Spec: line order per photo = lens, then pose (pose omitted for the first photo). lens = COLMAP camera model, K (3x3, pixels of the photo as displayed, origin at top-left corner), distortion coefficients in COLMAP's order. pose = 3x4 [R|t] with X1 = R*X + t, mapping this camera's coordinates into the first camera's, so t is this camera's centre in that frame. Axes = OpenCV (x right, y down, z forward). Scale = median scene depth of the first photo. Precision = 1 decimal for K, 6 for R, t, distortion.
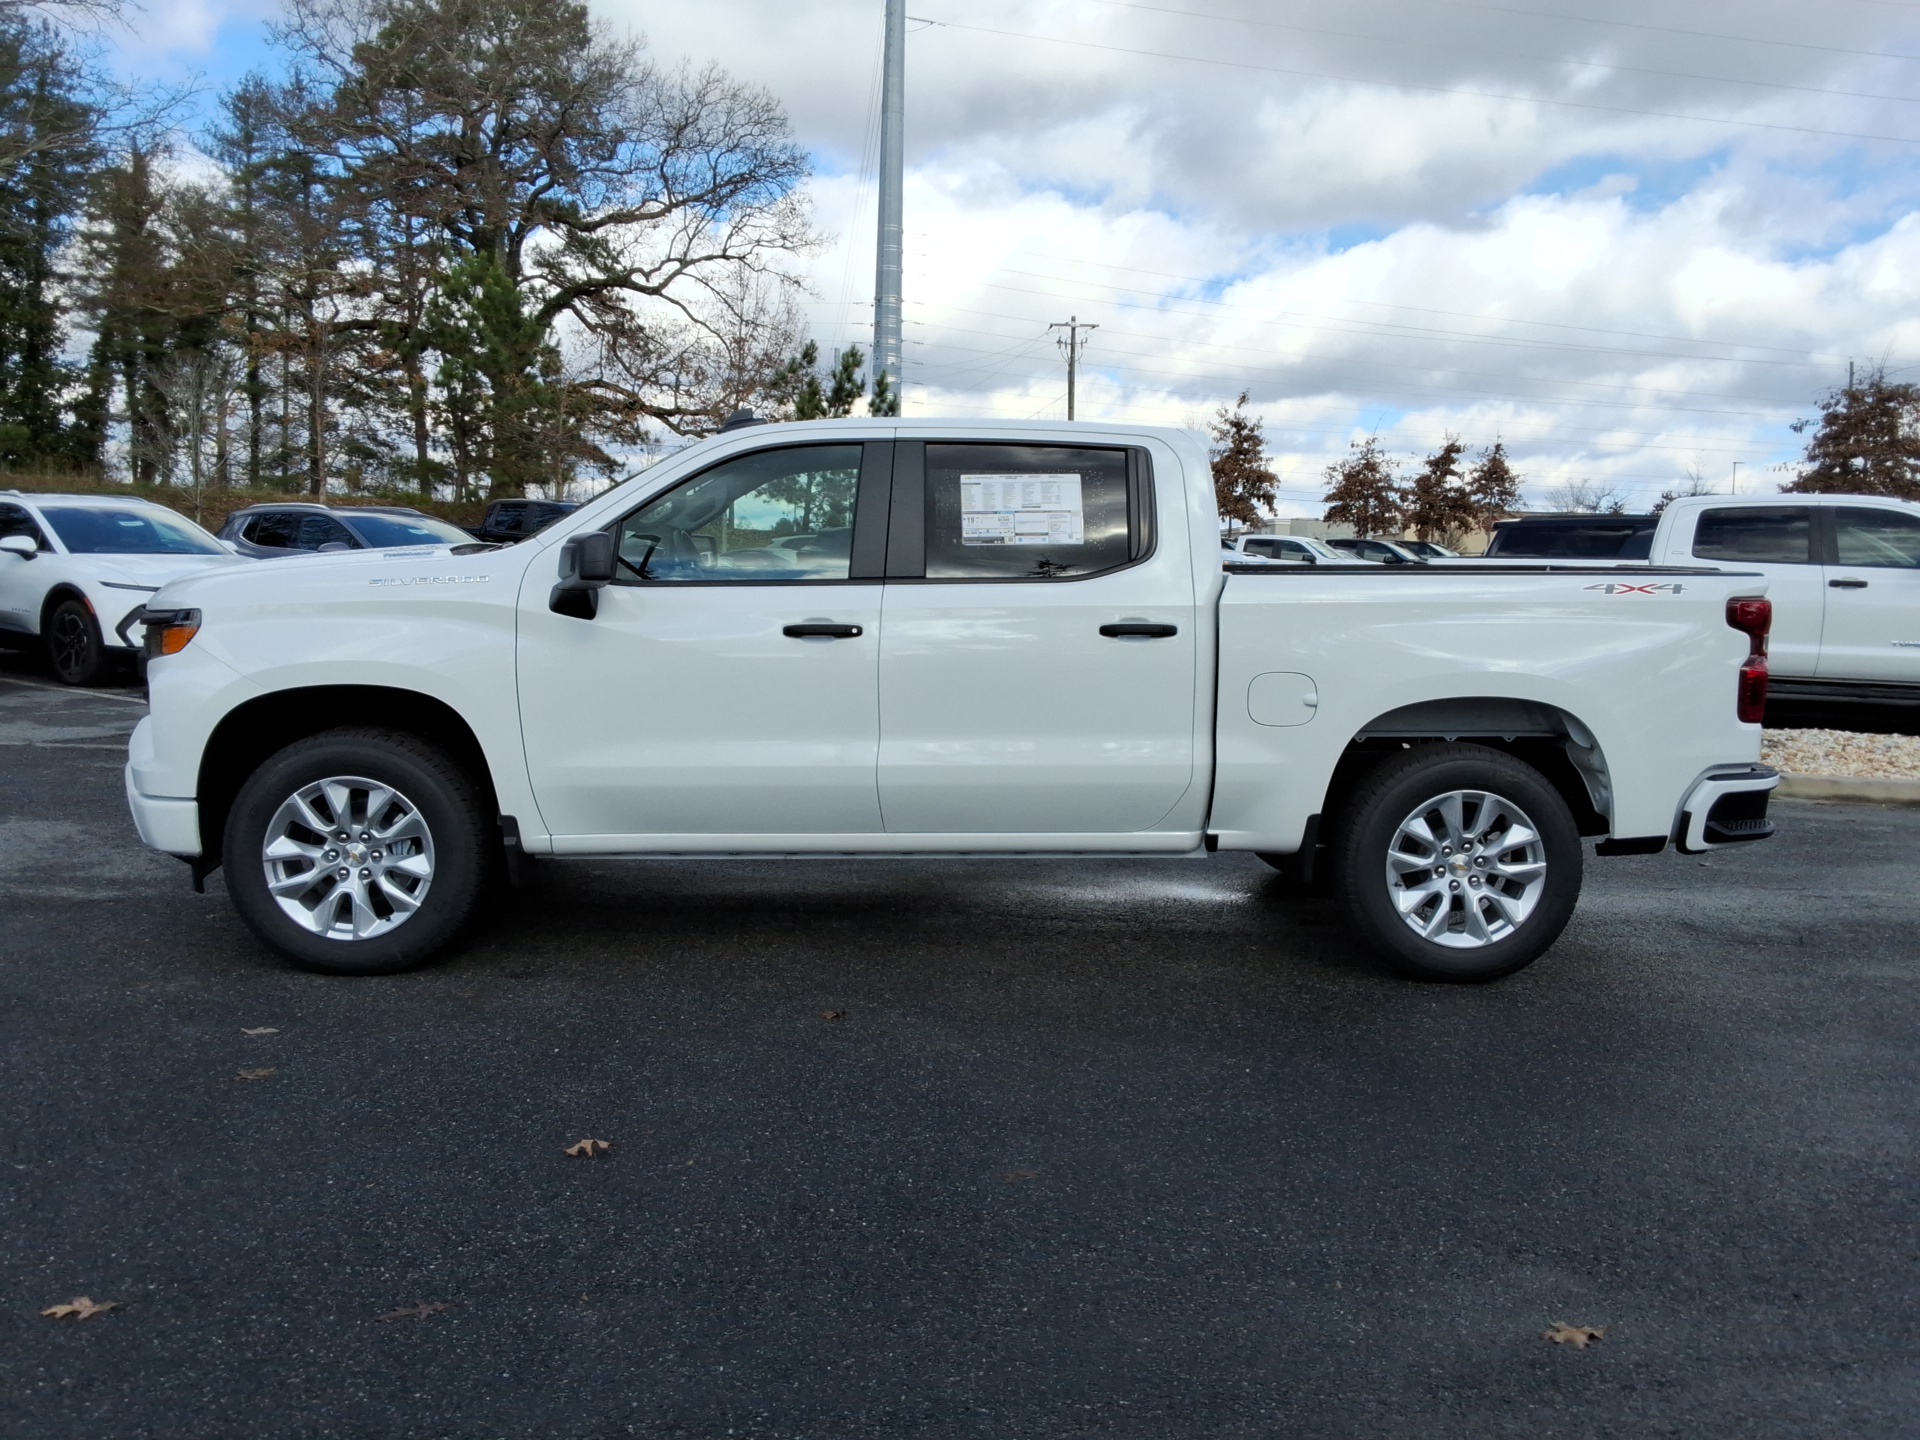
lens RADIAL K [[1542.9, 0, 979.2], [0, 1542.9, 749.5], [0, 0, 1]] dist [0.107733, -0.158617]
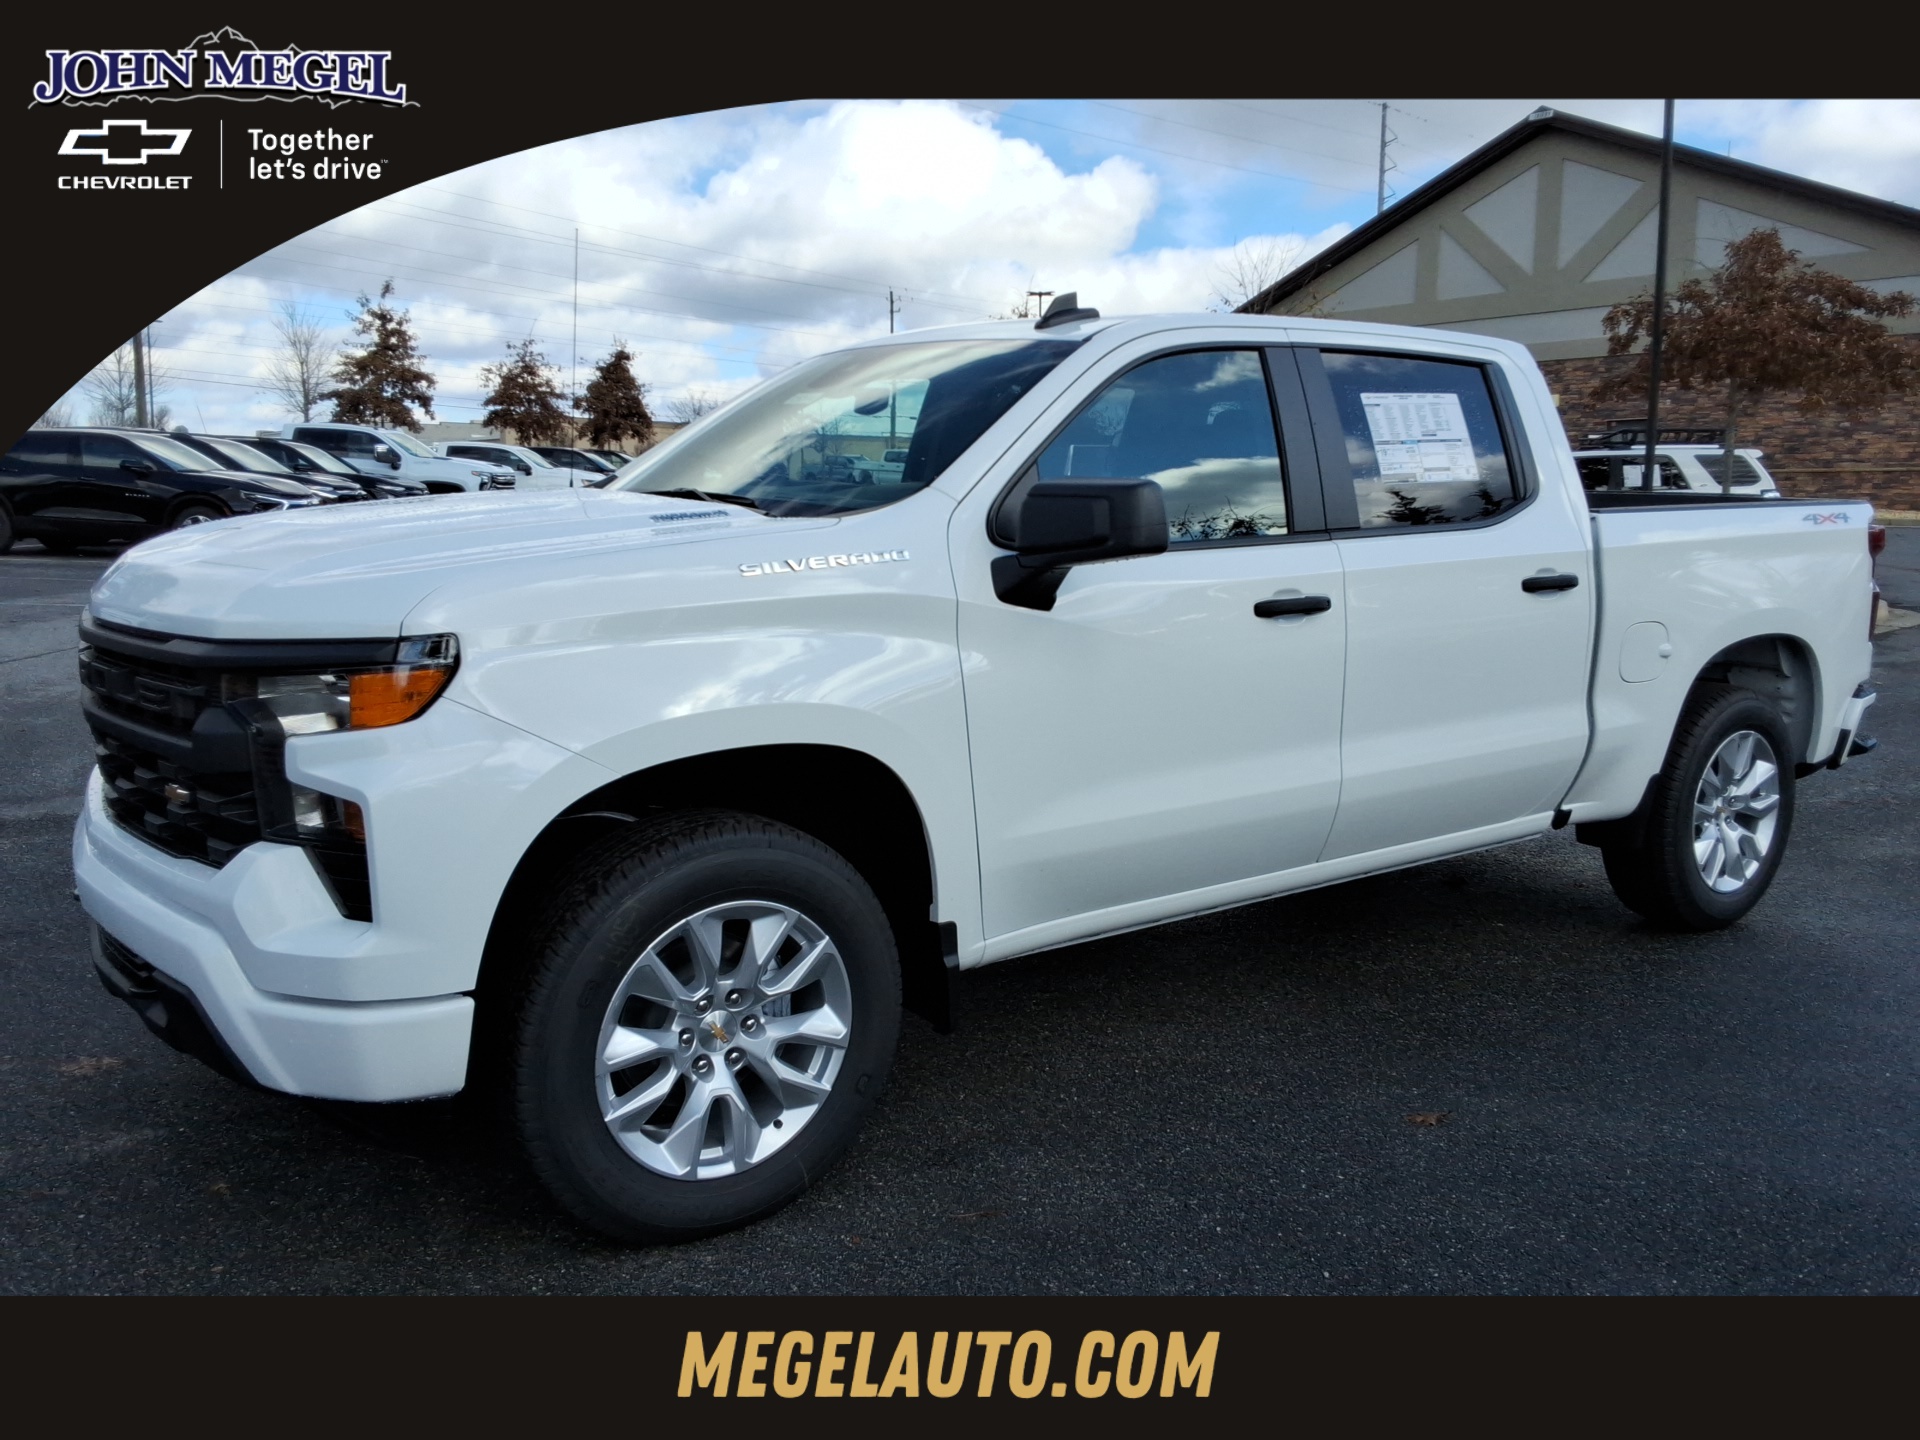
lens RADIAL K [[1542.9, 0, 982.7], [0, 1542.9, 720.3], [0, 0, 1]] dist [0.107733, -0.158617]
pose [[0.832888, -0.096805, 0.544910, -0.061535], [0.074232, 0.995227, 0.063342, -0.007804], [-0.548441, -0.012307, 0.836099, 0.044740]]
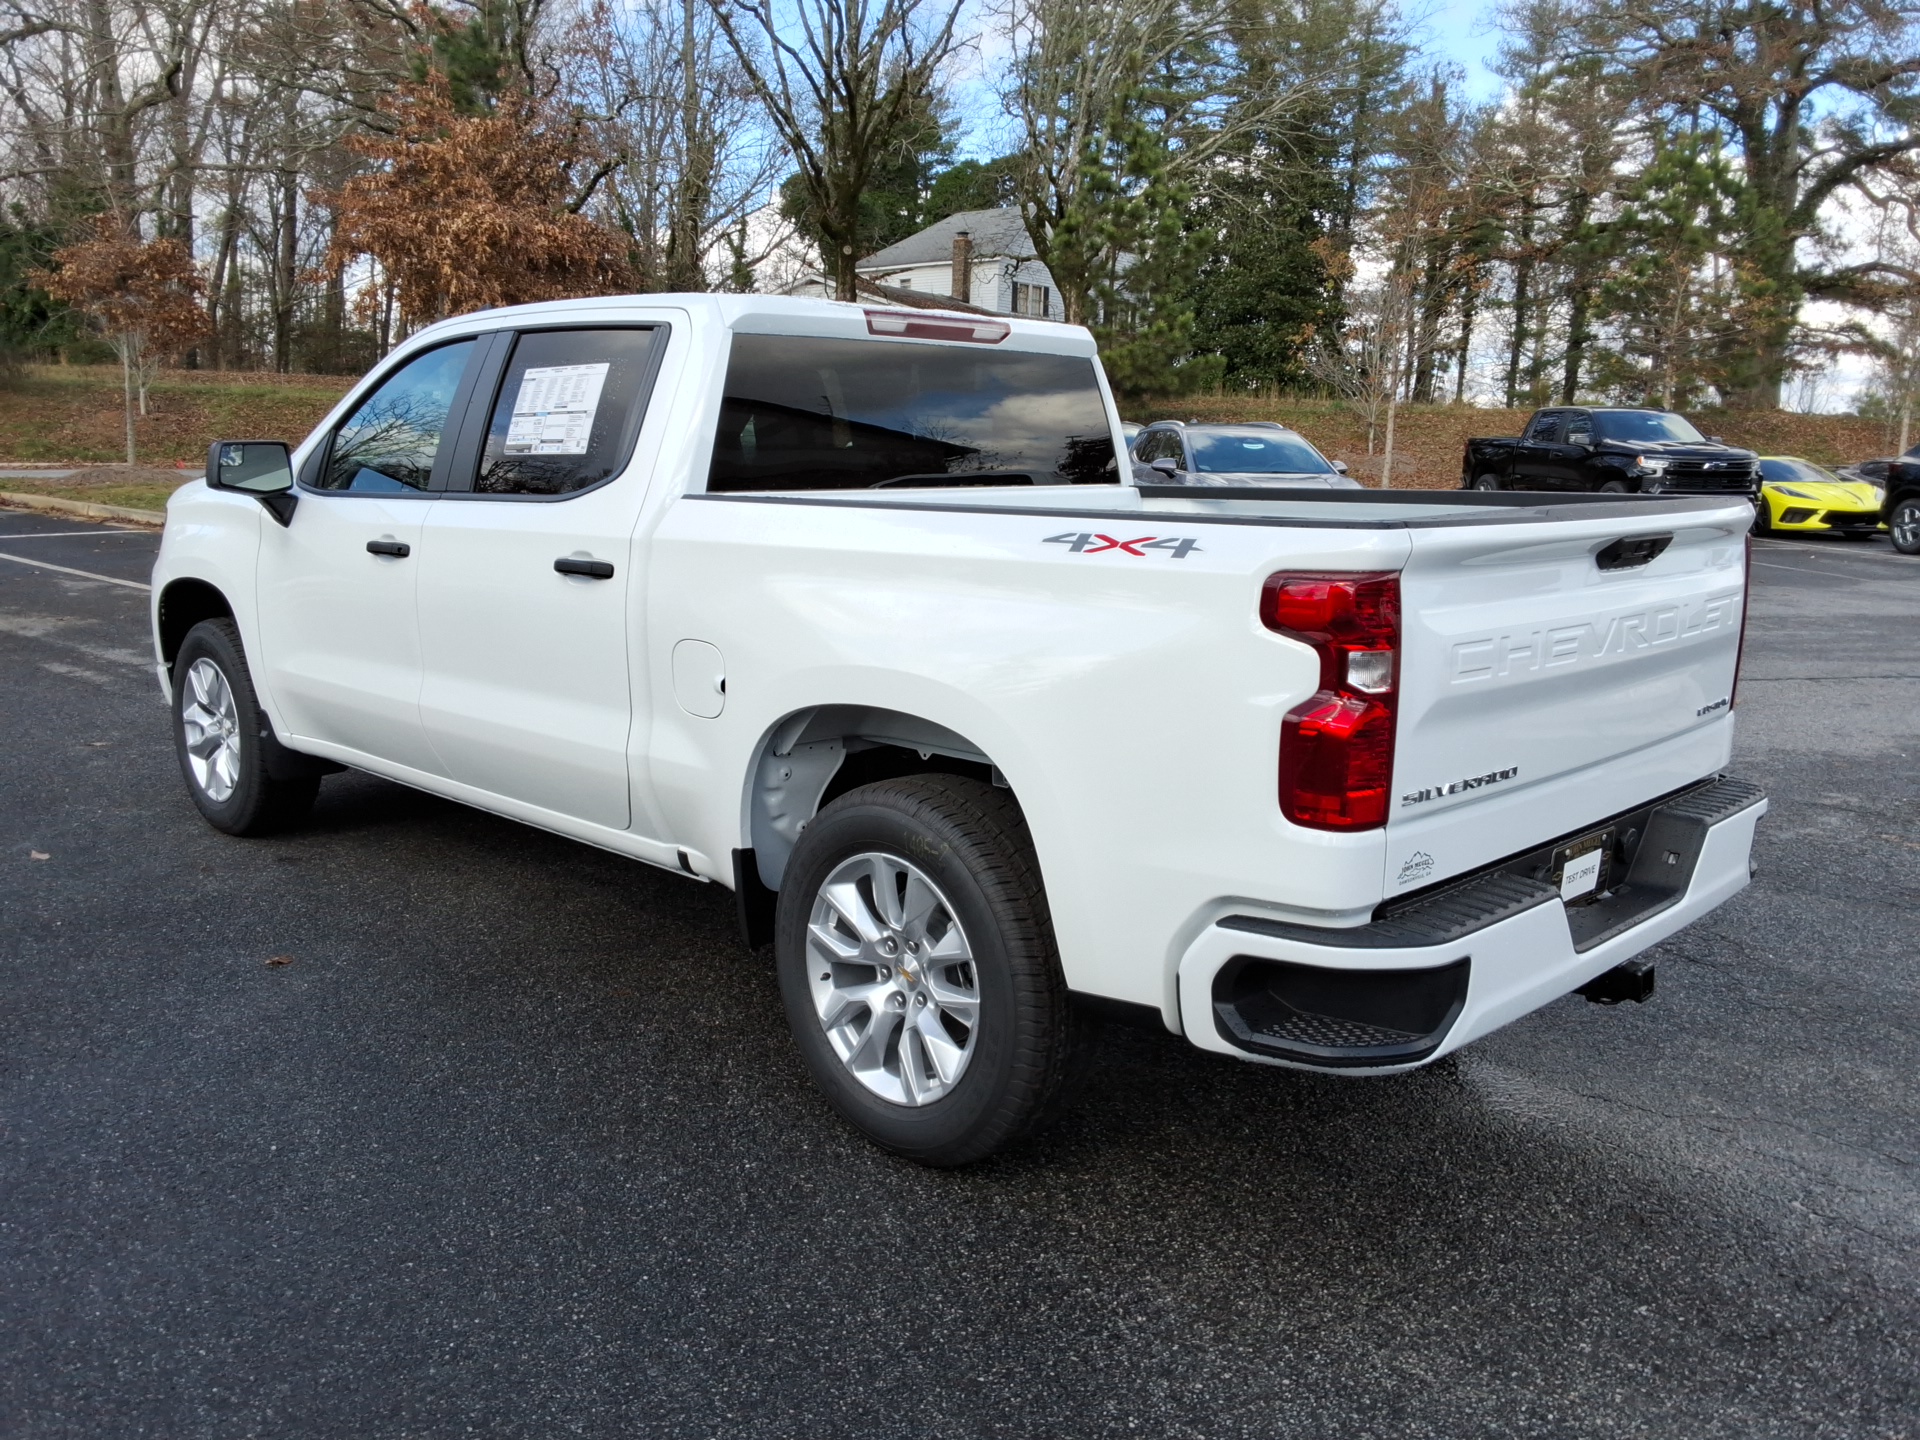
lens RADIAL K [[1542.9, 0, 962.1], [0, 1542.9, 727.5], [0, 0, 1]] dist [0.107733, -0.158617]
pose [[0.676977, 0.125545, -0.725217, 0.078283], [-0.096096, 0.991987, 0.082023, -0.007866], [0.729704, 0.014163, 0.683617, 0.059915]]
